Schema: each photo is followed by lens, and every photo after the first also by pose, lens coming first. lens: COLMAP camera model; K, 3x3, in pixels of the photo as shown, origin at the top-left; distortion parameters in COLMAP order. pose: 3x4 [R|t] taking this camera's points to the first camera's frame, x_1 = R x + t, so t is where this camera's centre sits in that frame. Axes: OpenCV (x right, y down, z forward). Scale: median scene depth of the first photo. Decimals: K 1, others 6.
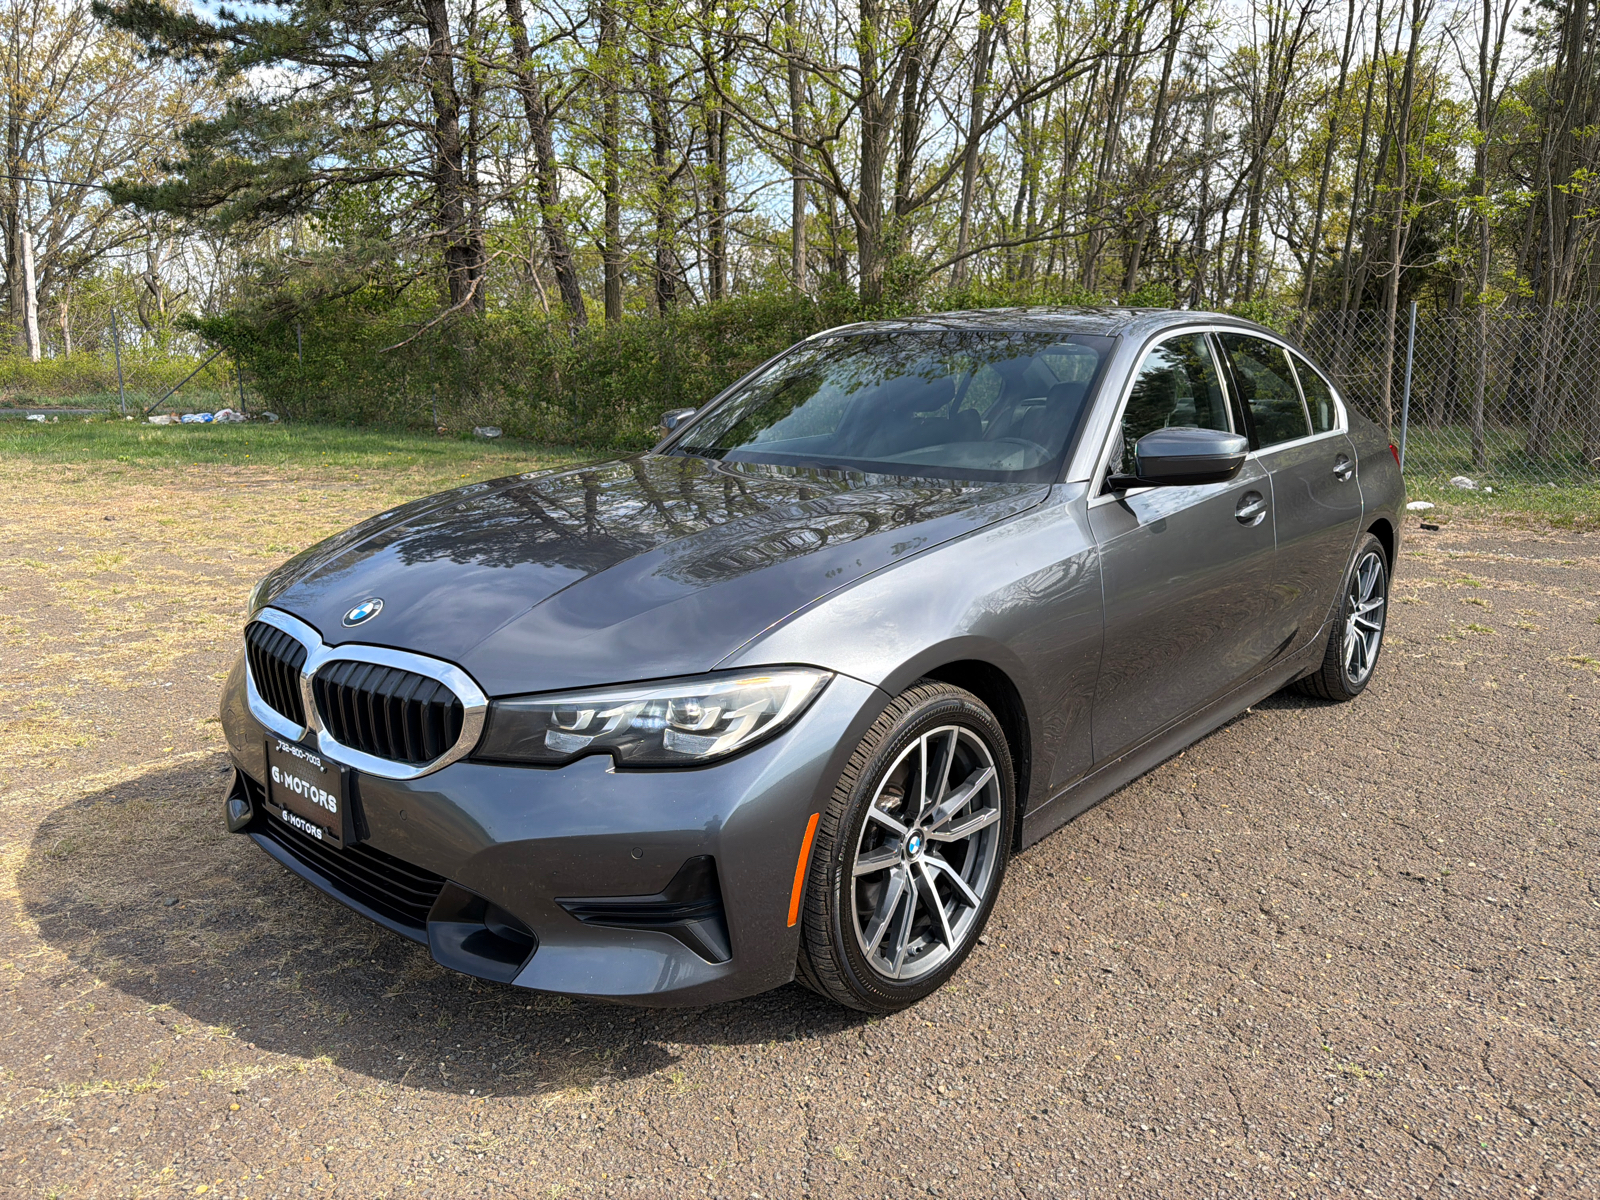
lens RADIAL K [[1192.0, 0, 821.5], [0, 1192.0, 605.2], [0, 0, 1]] dist [0.050673, -0.072235]
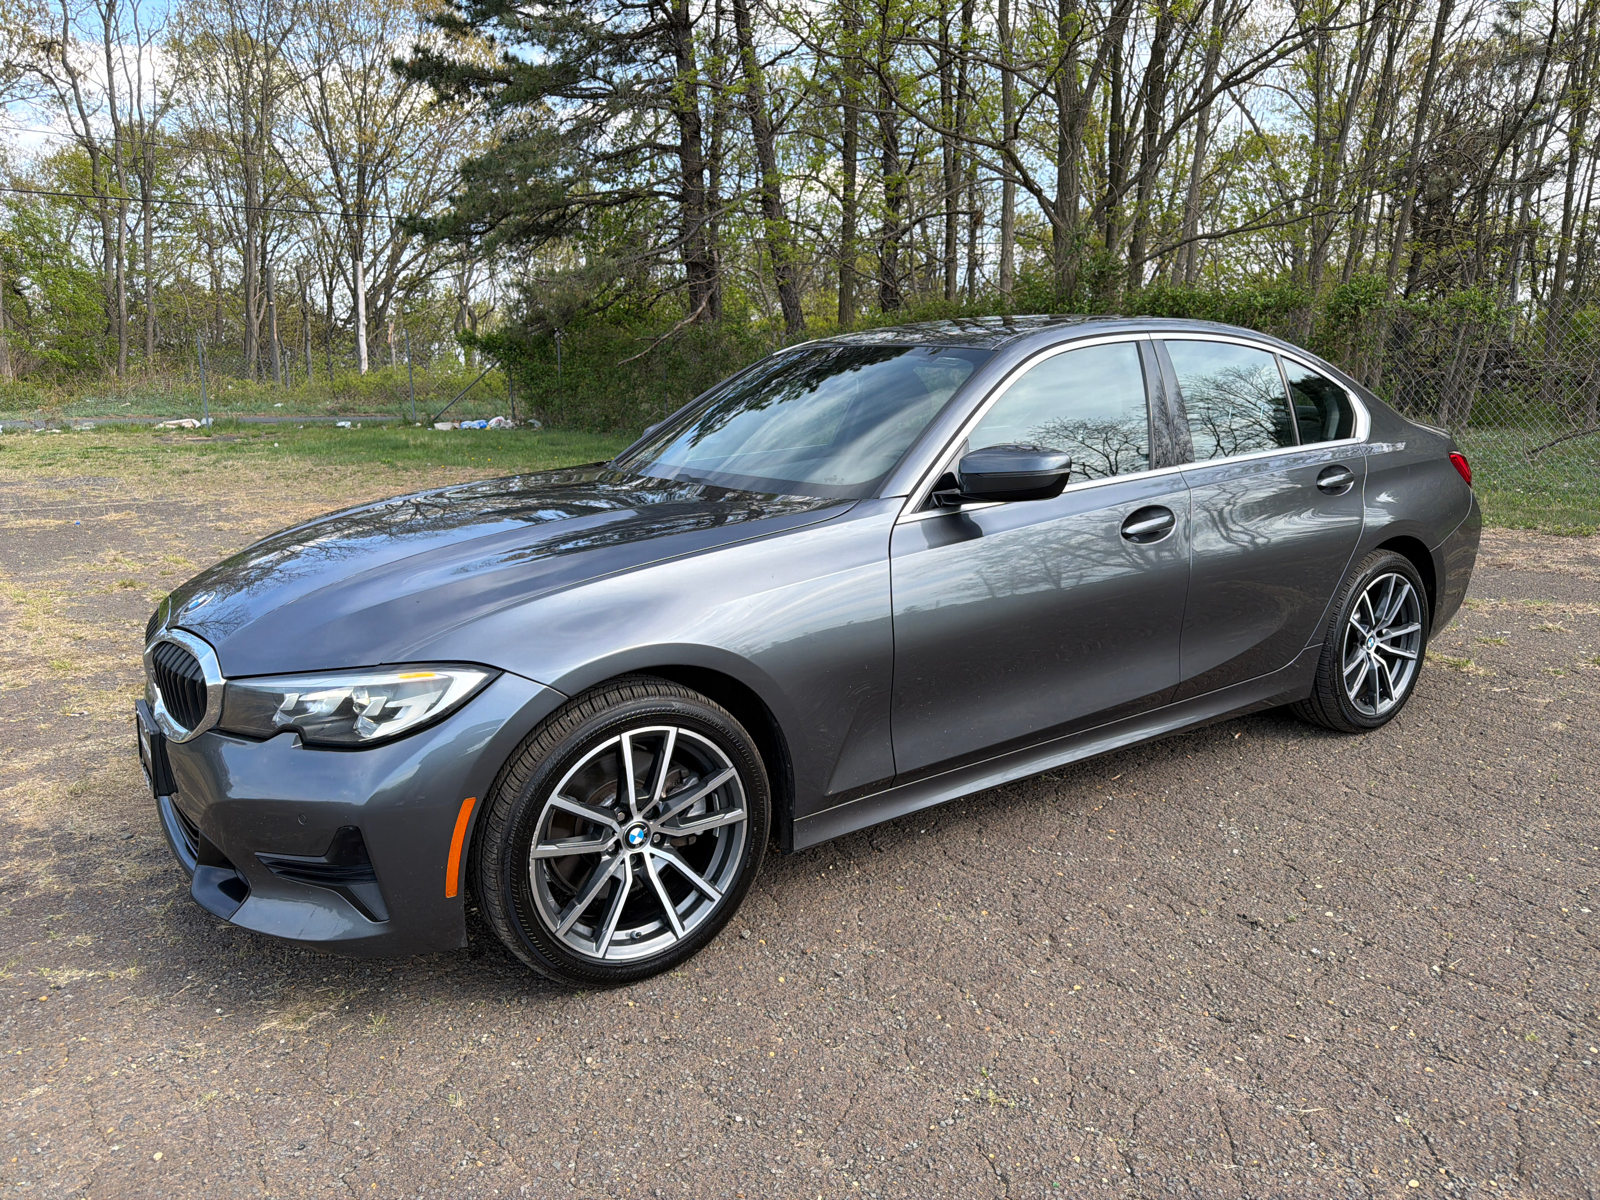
lens RADIAL K [[1210.1, 0, 882.5], [0, 1210.1, 605.0], [0, 0, 1]] dist [0.158367, -0.356453]
pose [[0.966113, 0.032131, -0.256111, 0.343264], [-0.032520, 0.999467, 0.002718, -0.010161], [0.256062, 0.005703, 0.966643, -0.002304]]
